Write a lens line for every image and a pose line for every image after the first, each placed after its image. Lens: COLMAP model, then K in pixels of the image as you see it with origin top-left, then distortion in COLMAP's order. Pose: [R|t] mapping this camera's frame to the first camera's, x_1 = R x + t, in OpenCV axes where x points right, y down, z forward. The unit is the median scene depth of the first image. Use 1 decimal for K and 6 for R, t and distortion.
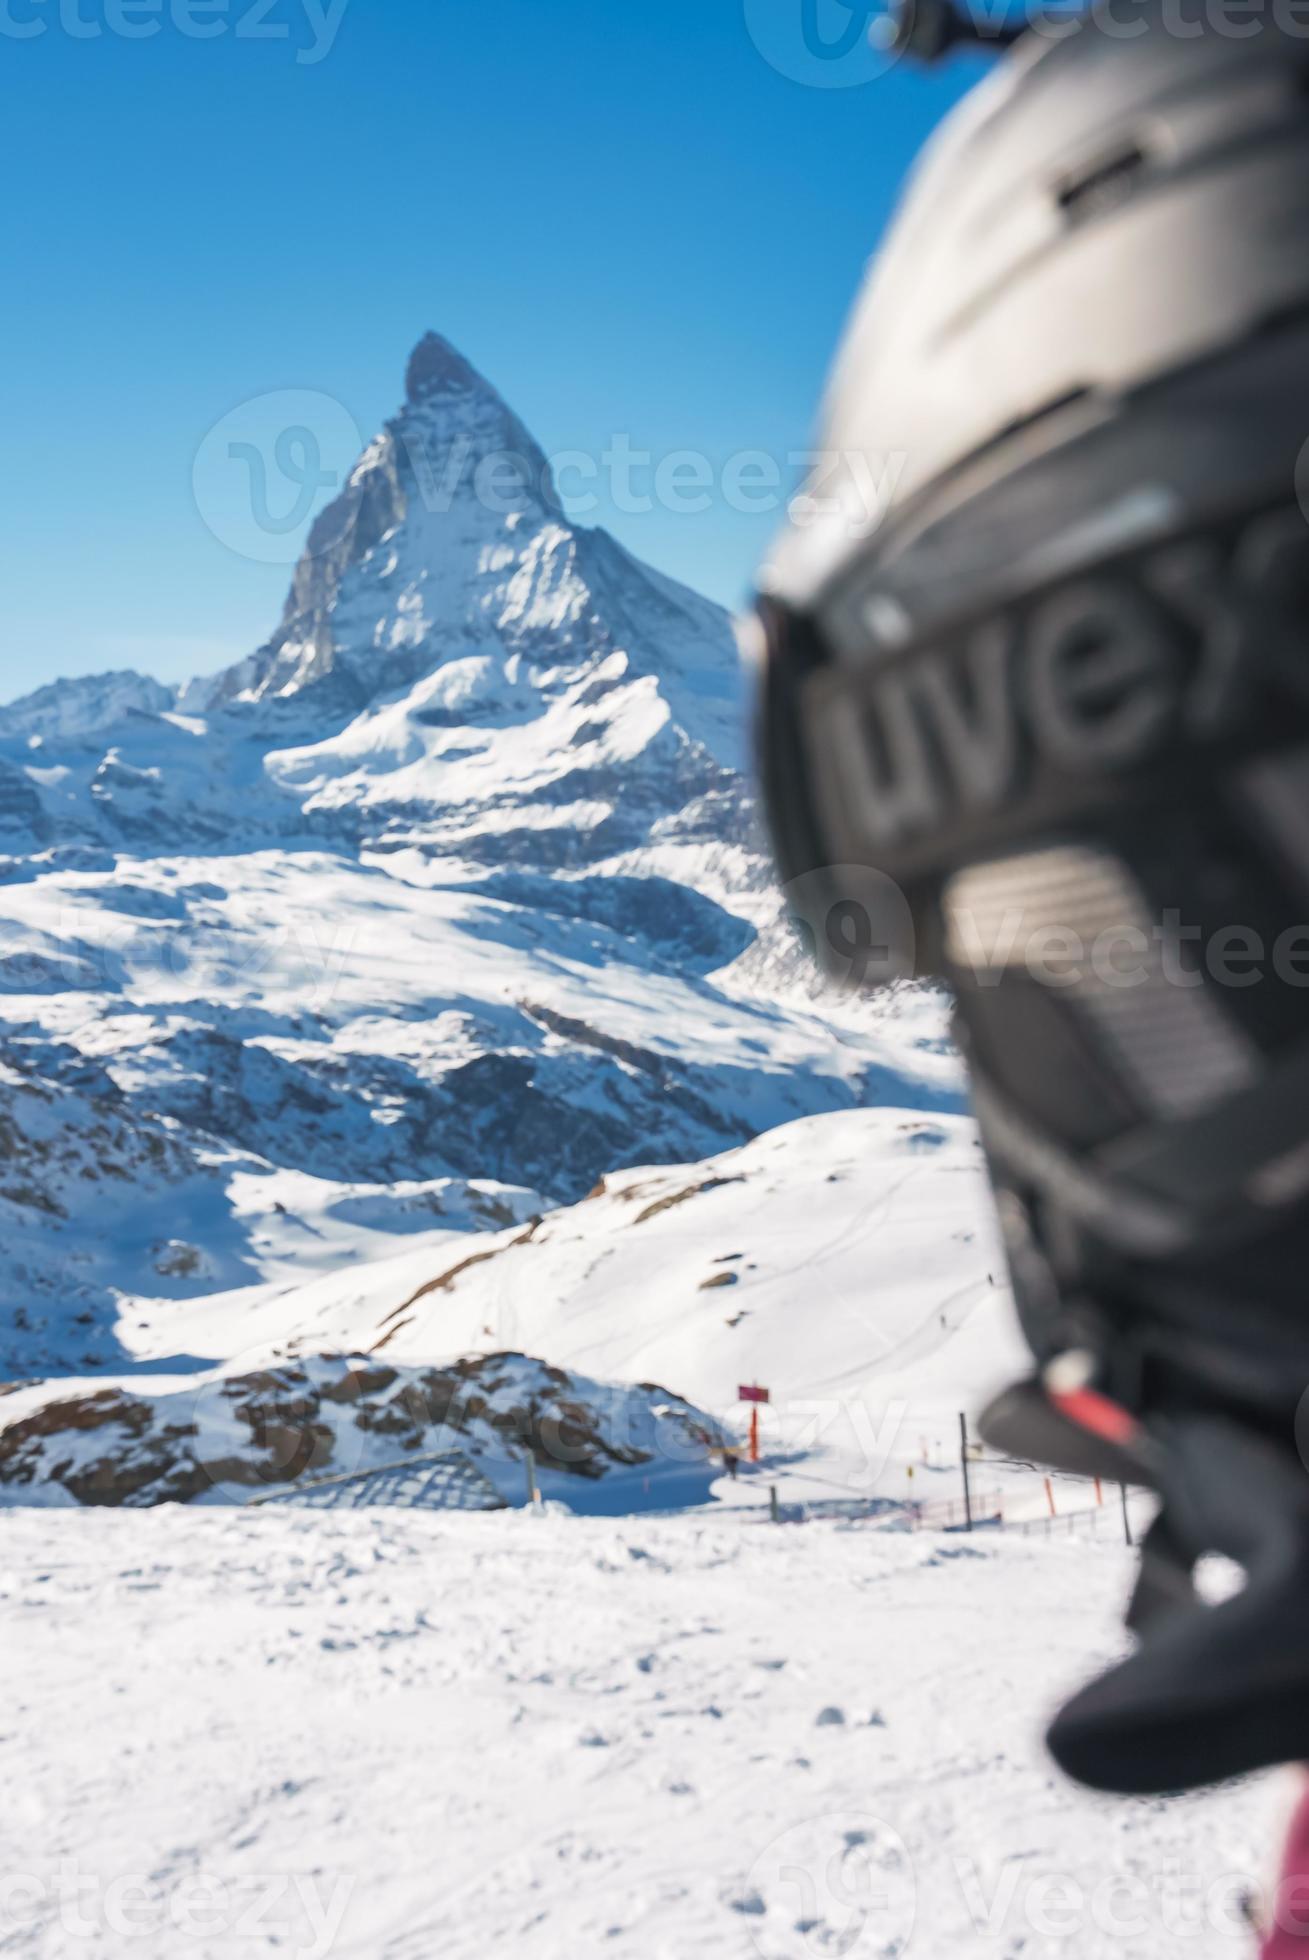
lens RADIAL K [[2668.5, 0, 656.2], [0, 2668.5, 976.5], [0, 0, 1]] dist [0.134860, 0.000000]
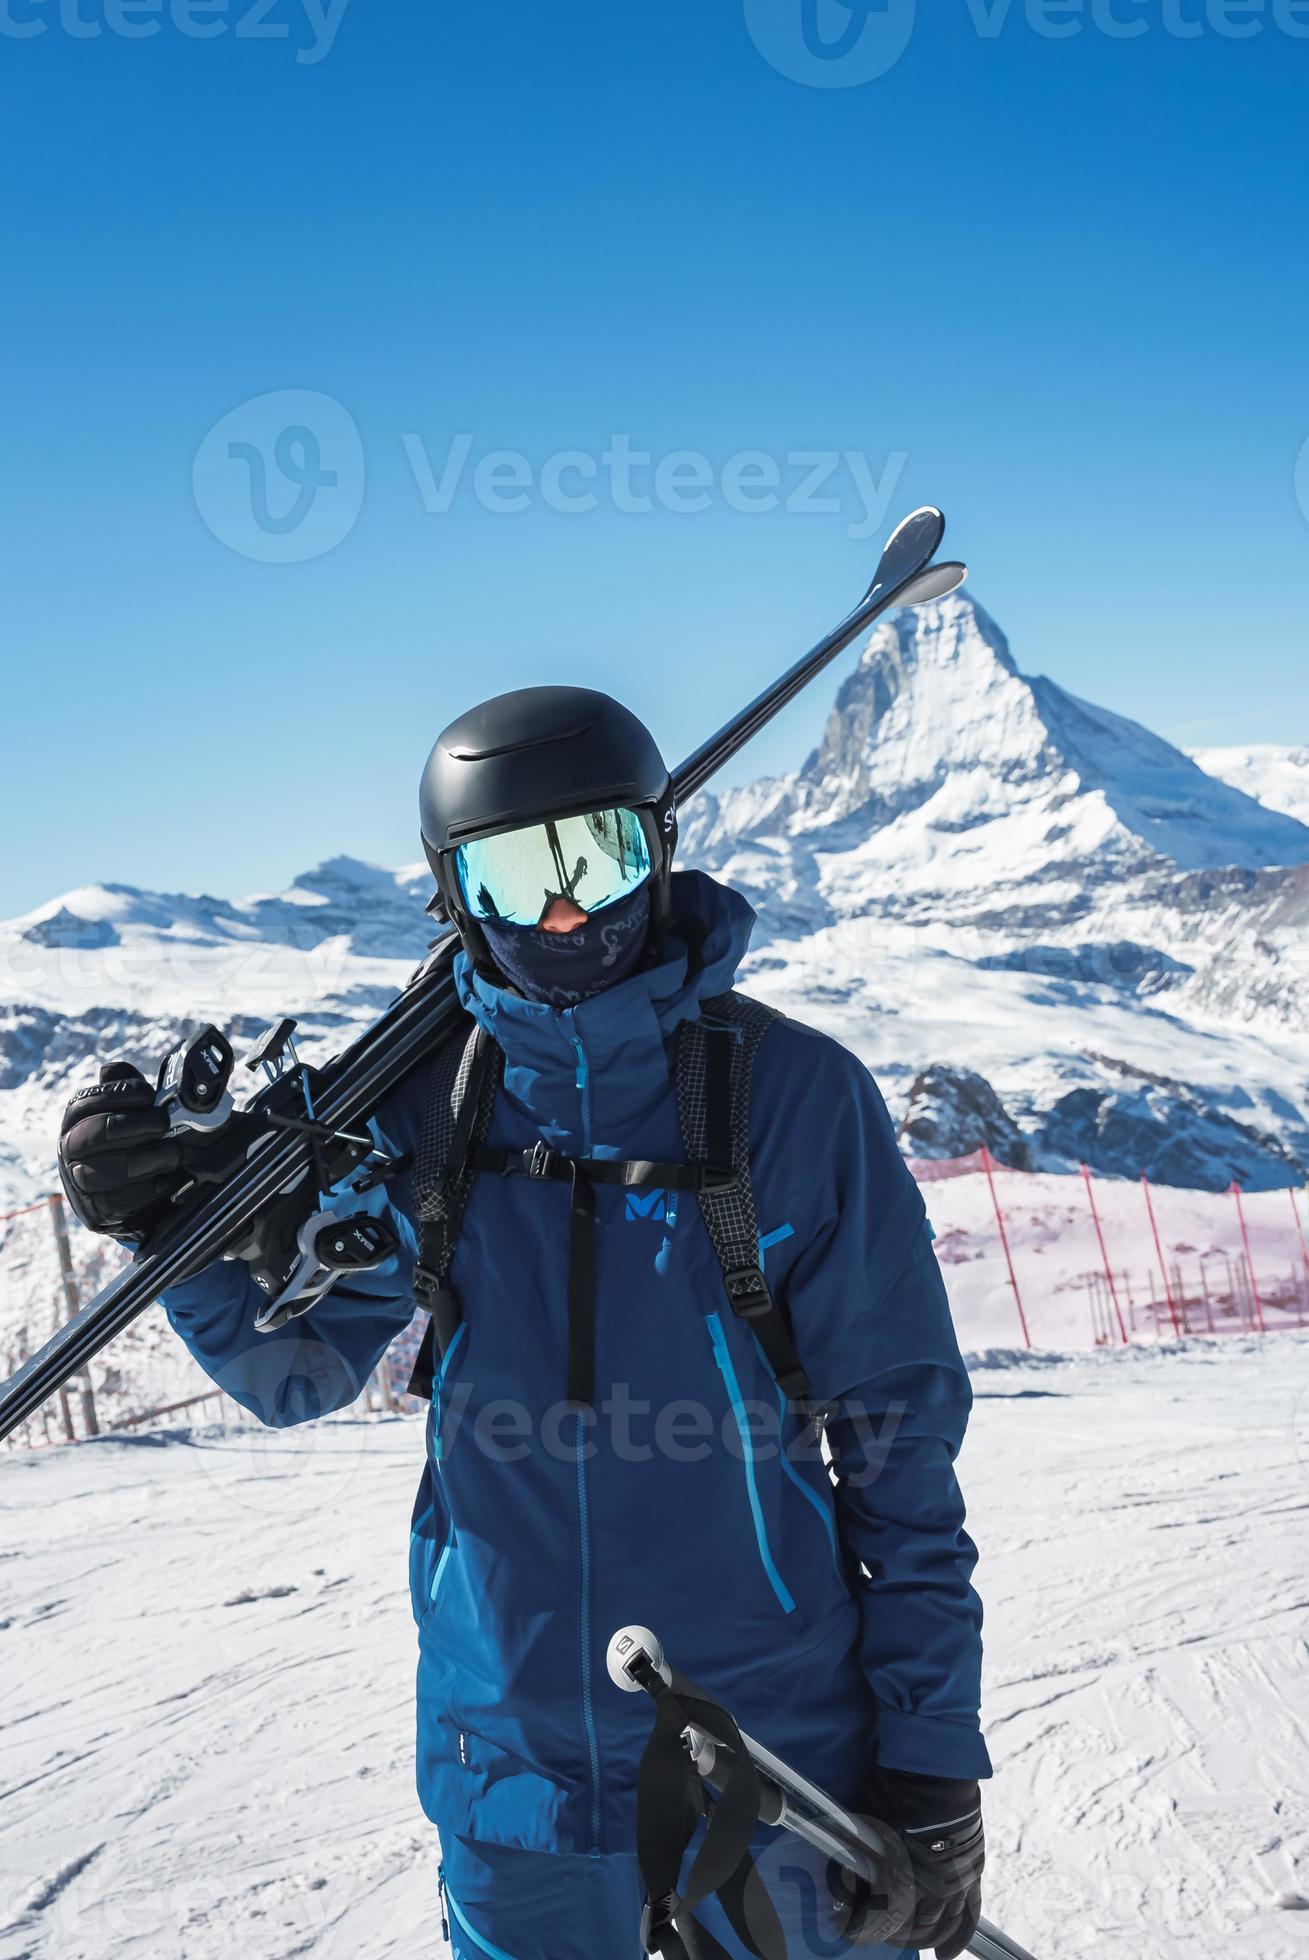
lens RADIAL K [[2117.8, 0, 649.8], [0, 2117.8, 987.6], [0, 0, 1]] dist [0.007075, 0.000000]
pose [[0.980430, -0.063877, -0.186216, -0.034981], [0.065179, 0.997873, 0.000870, -0.024765], [0.185764, -0.012990, 0.982509, -0.171483]]
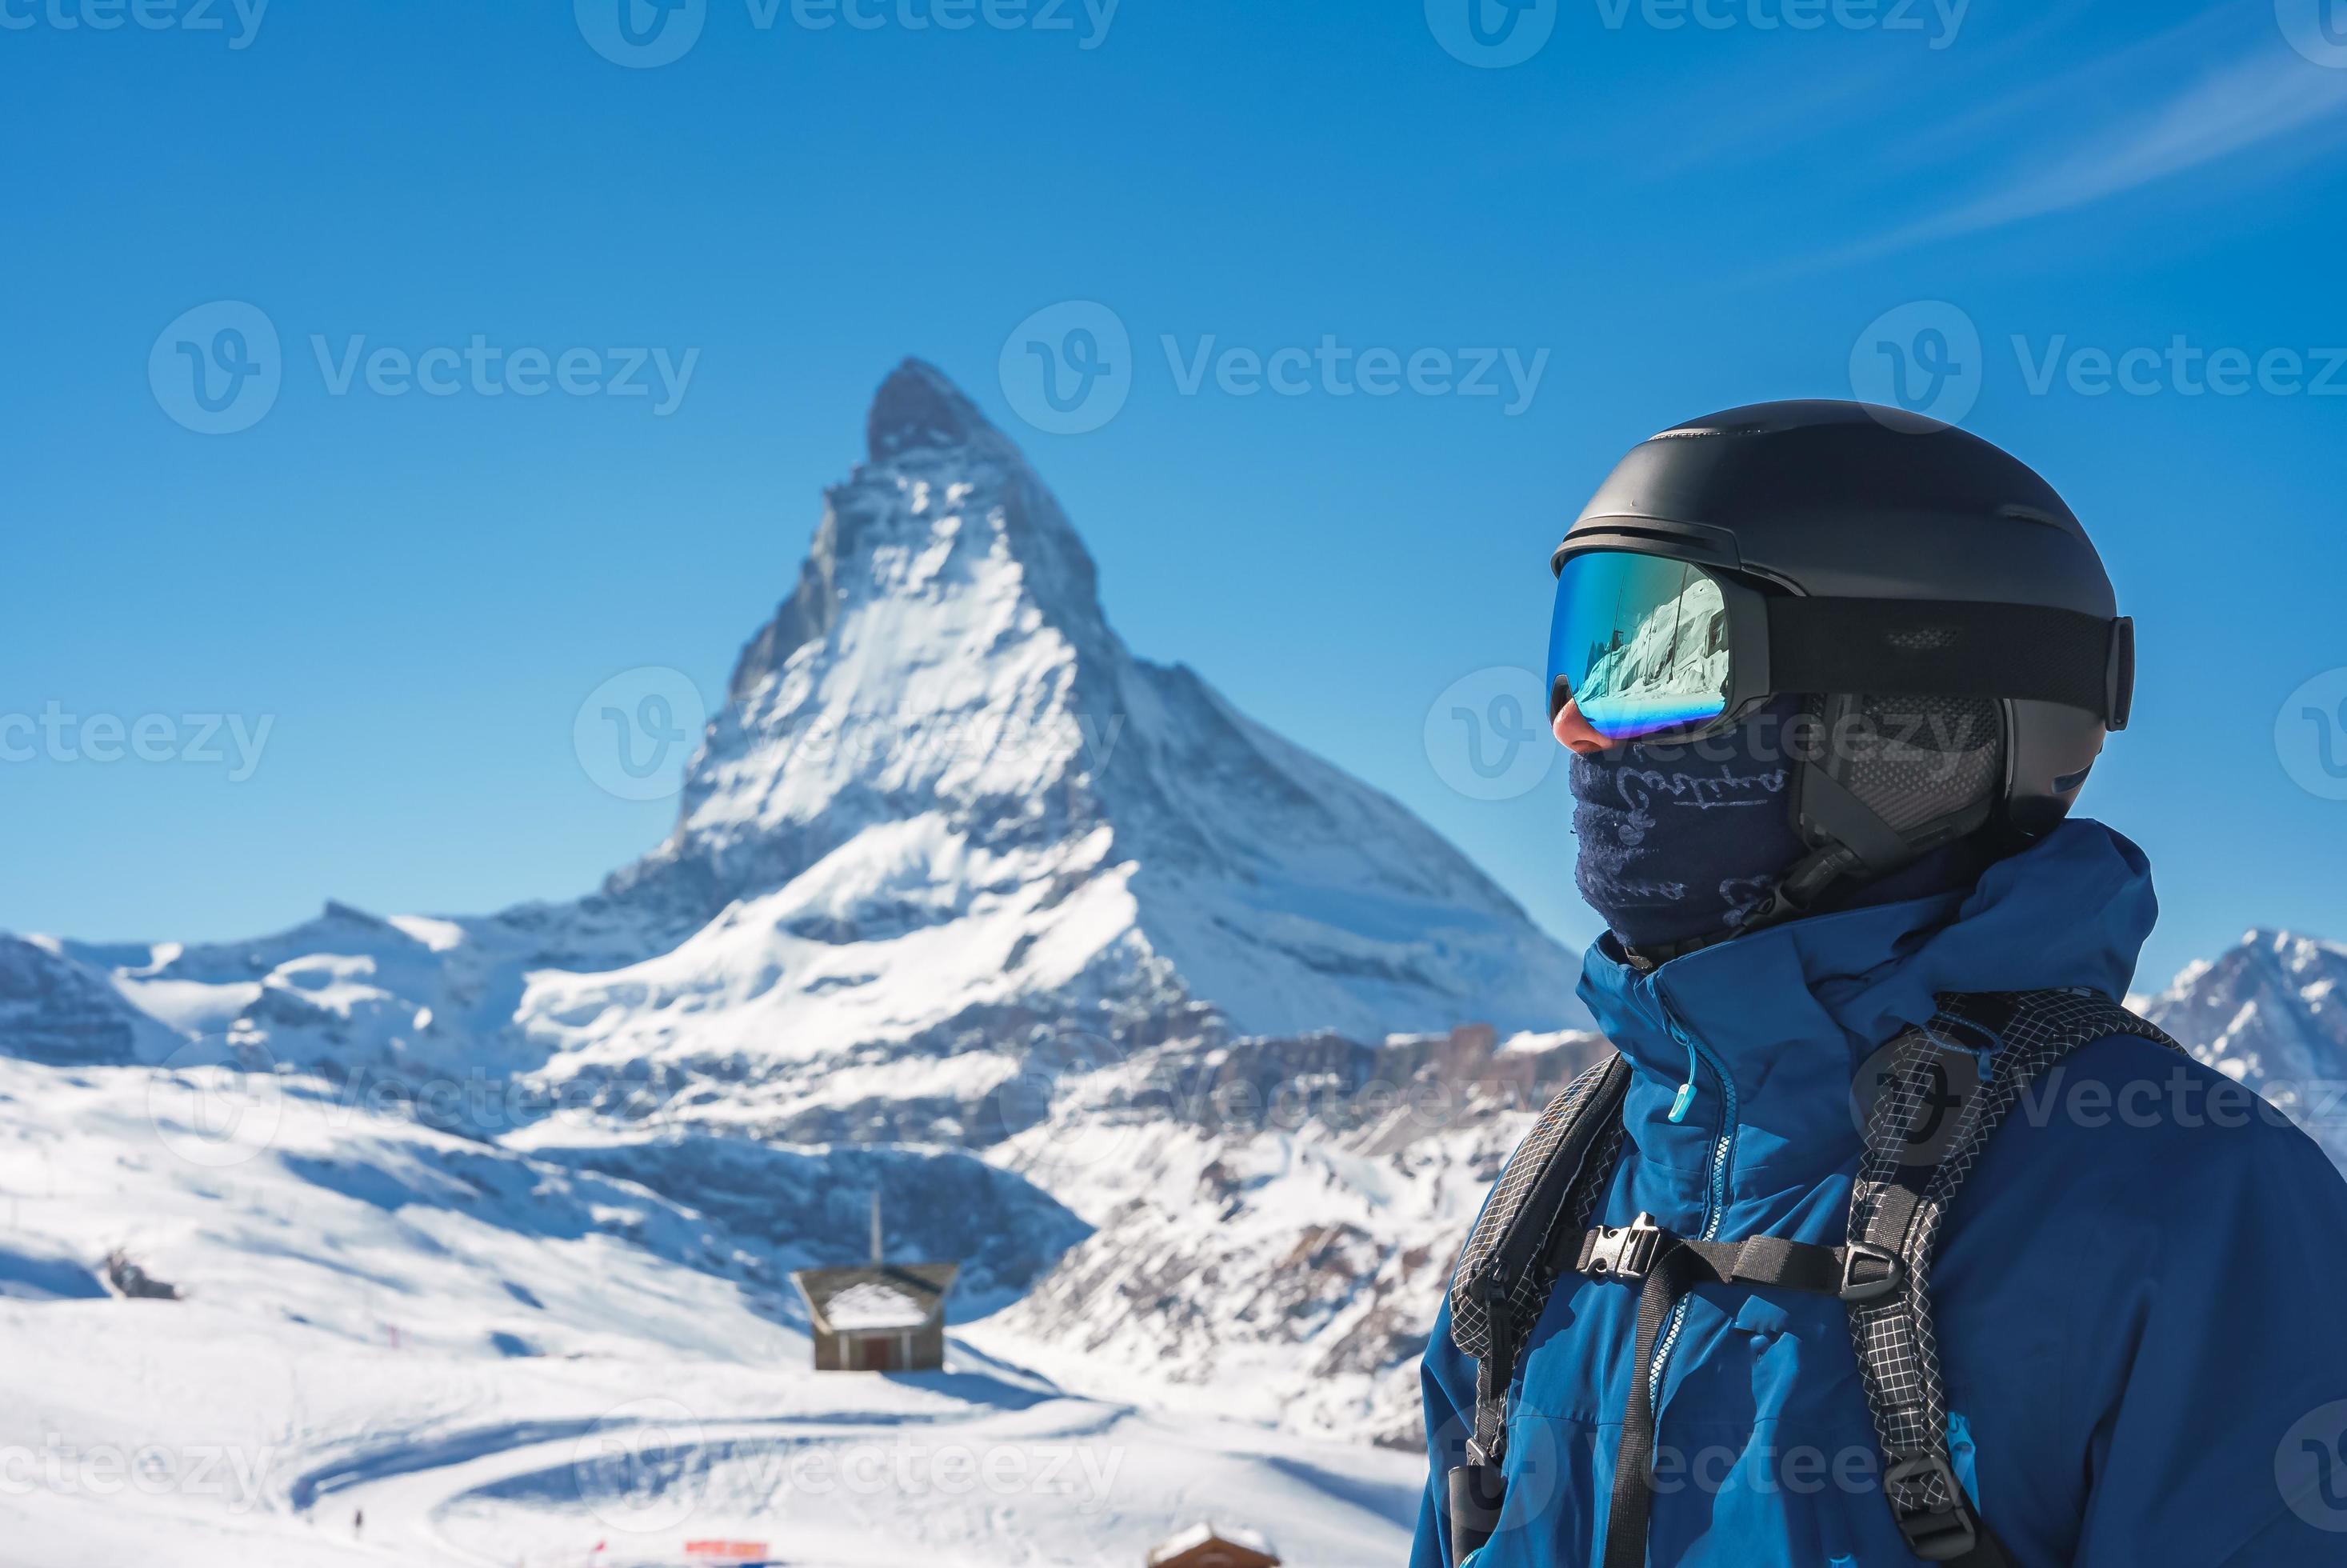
lens RADIAL K [[3920.4, 0, 1181.6], [0, 3920.4, 784.0], [0, 0, 1]] dist [0.260167, 0.000000]
pose [[0.990846, 0.019606, -0.133565, 0.137008], [-0.042191, 0.984810, -0.168433, 0.022028], [0.128233, 0.172527, 0.976622, 0.130096]]
